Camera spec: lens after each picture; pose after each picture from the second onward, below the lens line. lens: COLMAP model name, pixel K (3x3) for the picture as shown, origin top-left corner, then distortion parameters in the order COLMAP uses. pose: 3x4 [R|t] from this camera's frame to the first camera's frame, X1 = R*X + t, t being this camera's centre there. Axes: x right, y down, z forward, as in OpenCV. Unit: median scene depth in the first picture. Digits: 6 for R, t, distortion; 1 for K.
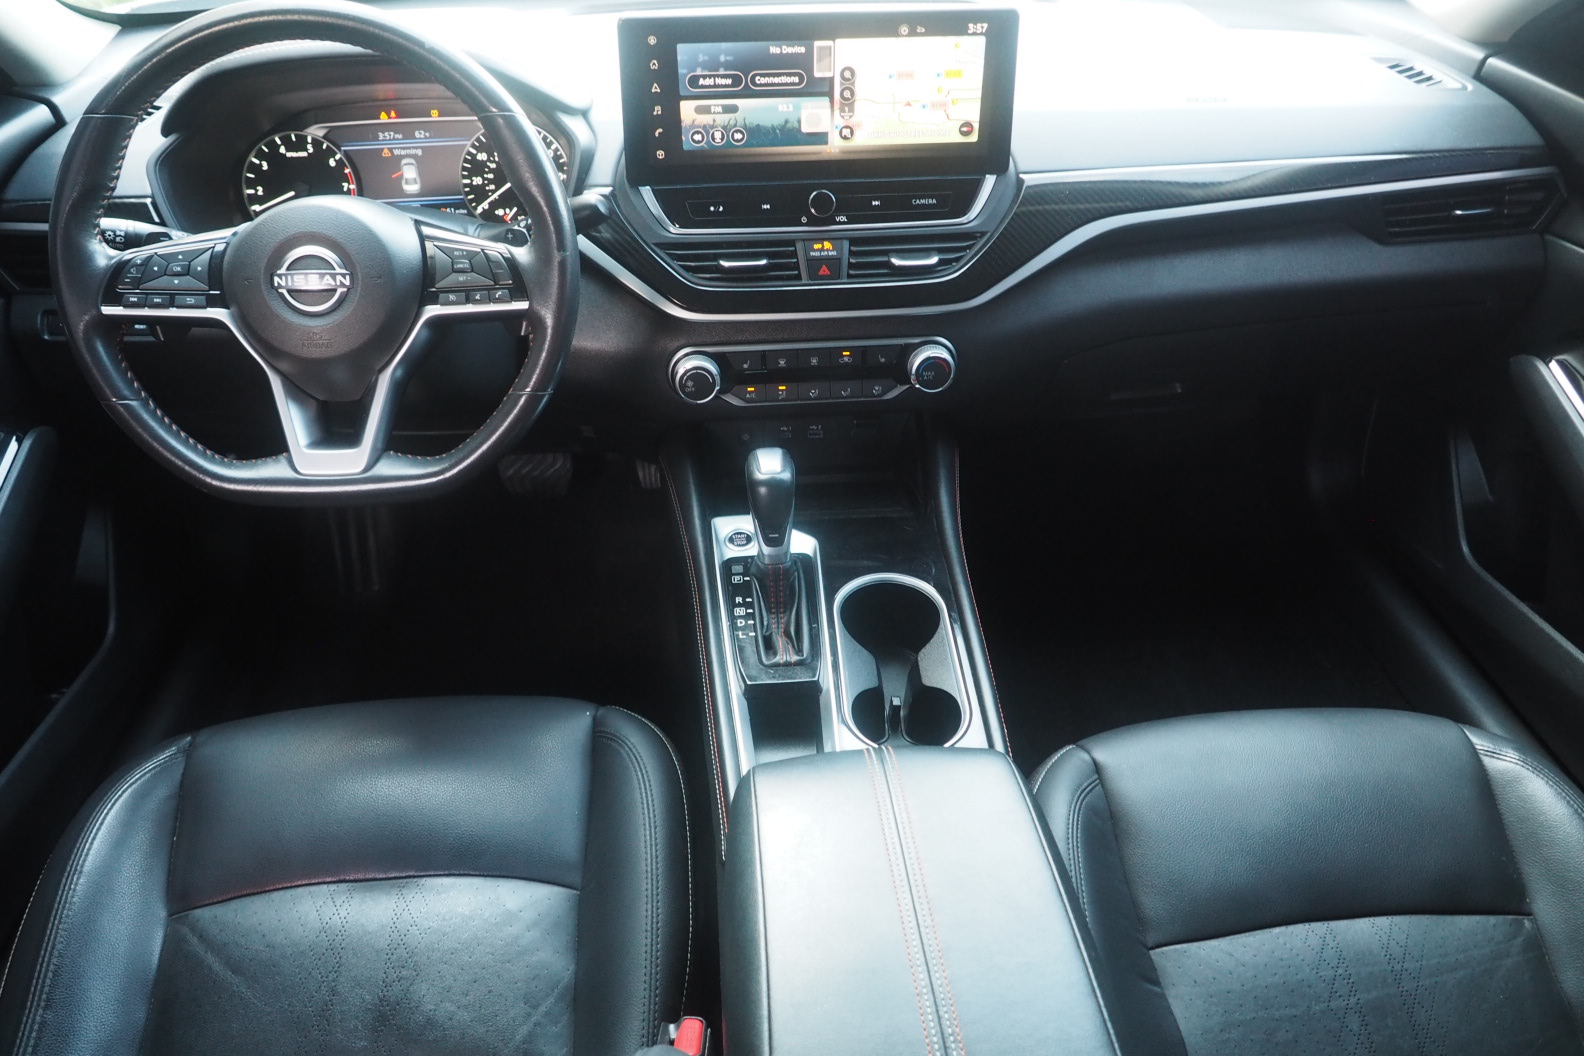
lens RADIAL K [[1142.4, 0, 796.7], [0, 1142.4, 525.7], [0, 0, 1]] dist [-0.018883, 0.005221]
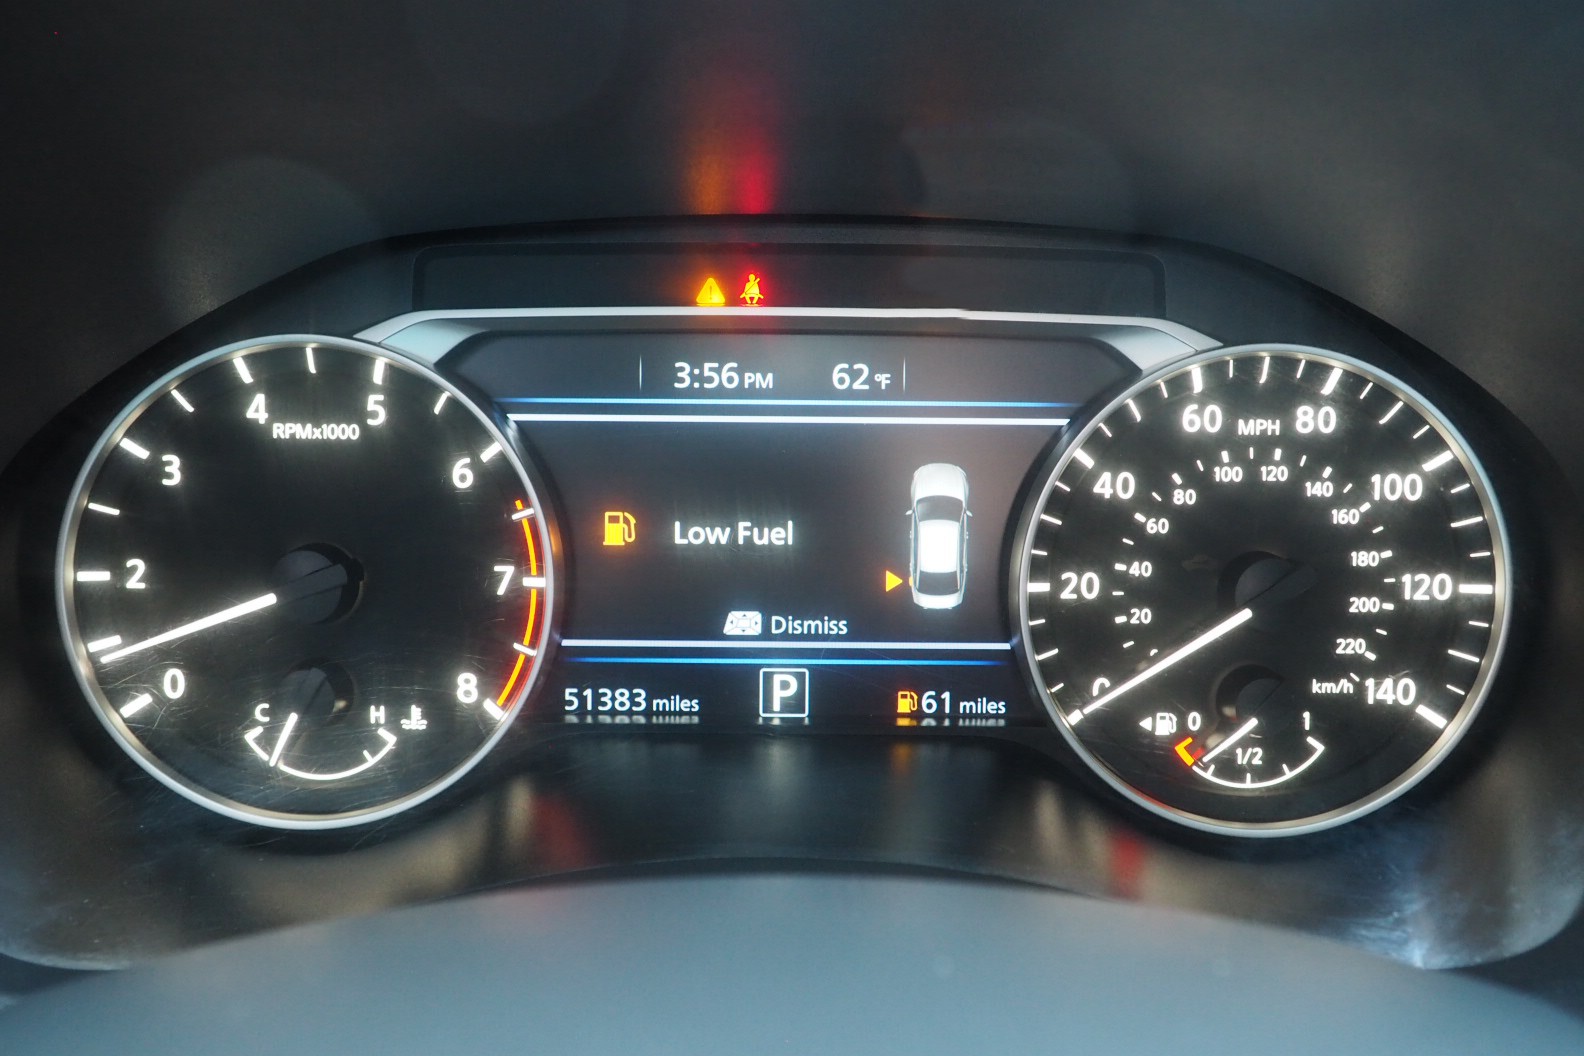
lens RADIAL K [[1142.4, 0, 796.1], [0, 1142.4, 543.7], [0, 0, 1]] dist [-0.018883, 0.005221]
pose [[0.995660, 0.057902, -0.072865, -0.363690], [-0.073139, 0.970946, -0.227848, -0.289837], [0.057555, 0.232188, 0.970967, 0.879865]]
